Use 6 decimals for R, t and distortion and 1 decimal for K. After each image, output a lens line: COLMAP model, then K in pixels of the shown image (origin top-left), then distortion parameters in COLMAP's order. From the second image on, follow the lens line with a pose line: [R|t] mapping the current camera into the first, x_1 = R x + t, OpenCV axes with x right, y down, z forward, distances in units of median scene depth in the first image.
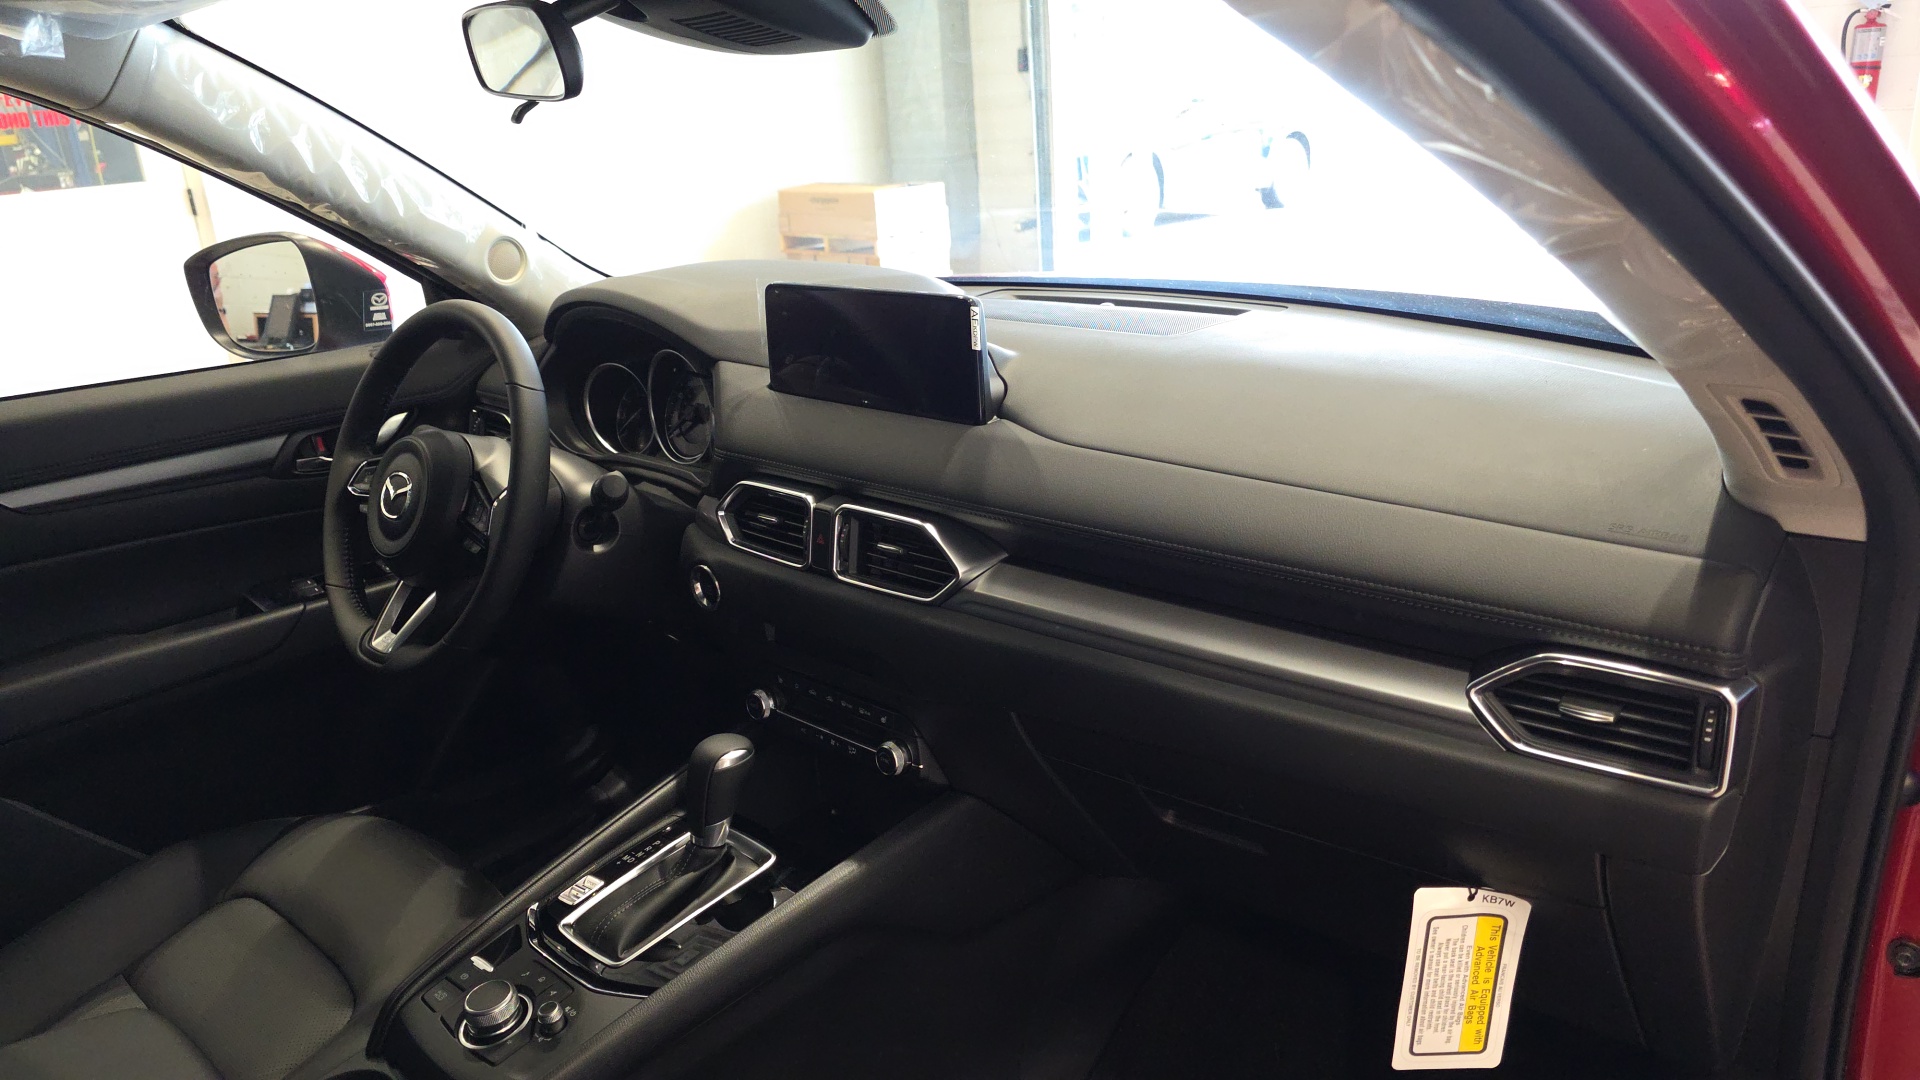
lens RADIAL K [[1293.0, 0, 948.7], [0, 1293.0, 530.8], [0, 0, 1]] dist [0.062606, -0.061119]
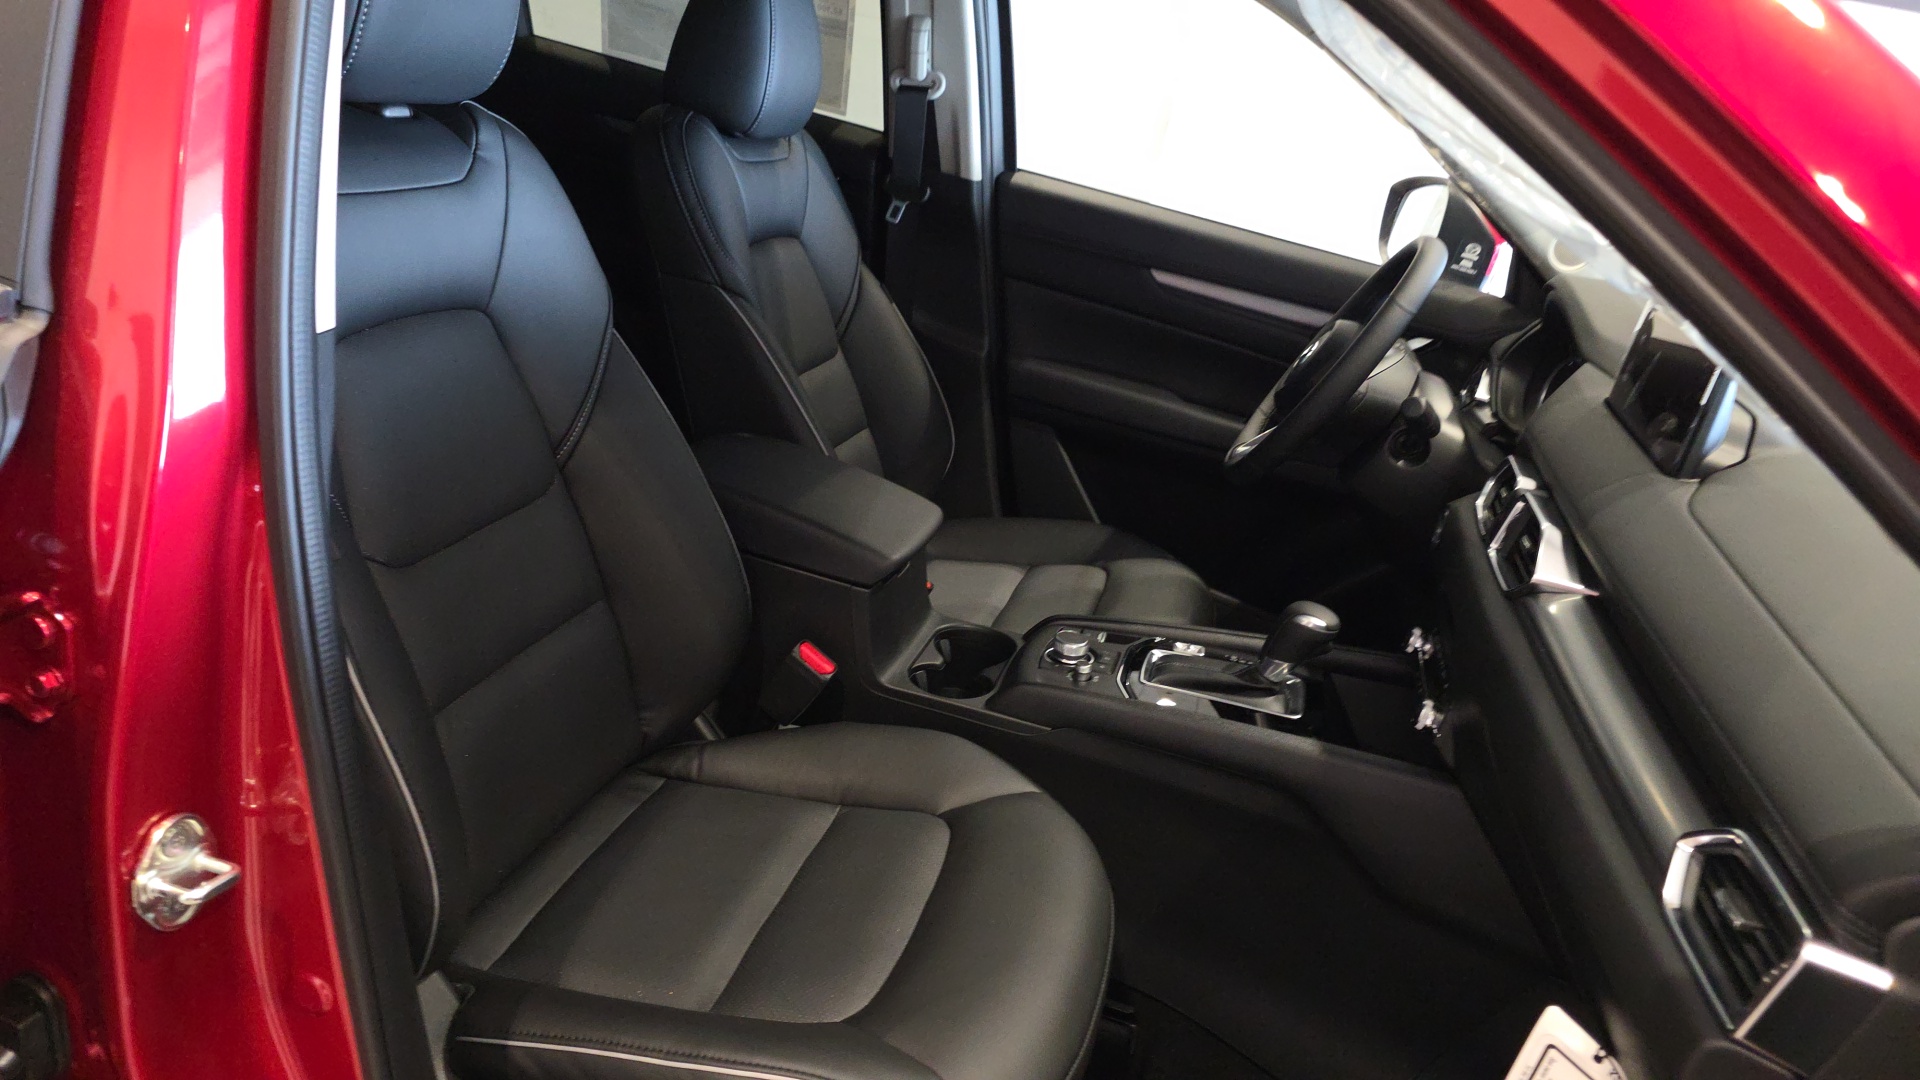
lens RADIAL K [[1293.0, 0, 957.1], [0, 1293.0, 503.8], [0, 0, 1]] dist [0.062606, -0.061119]
pose [[0.438438, 0.458934, -0.772756, 0.469569], [-0.491643, 0.842222, 0.221246, -0.017053], [0.752369, 0.282917, 0.594894, 0.010401]]
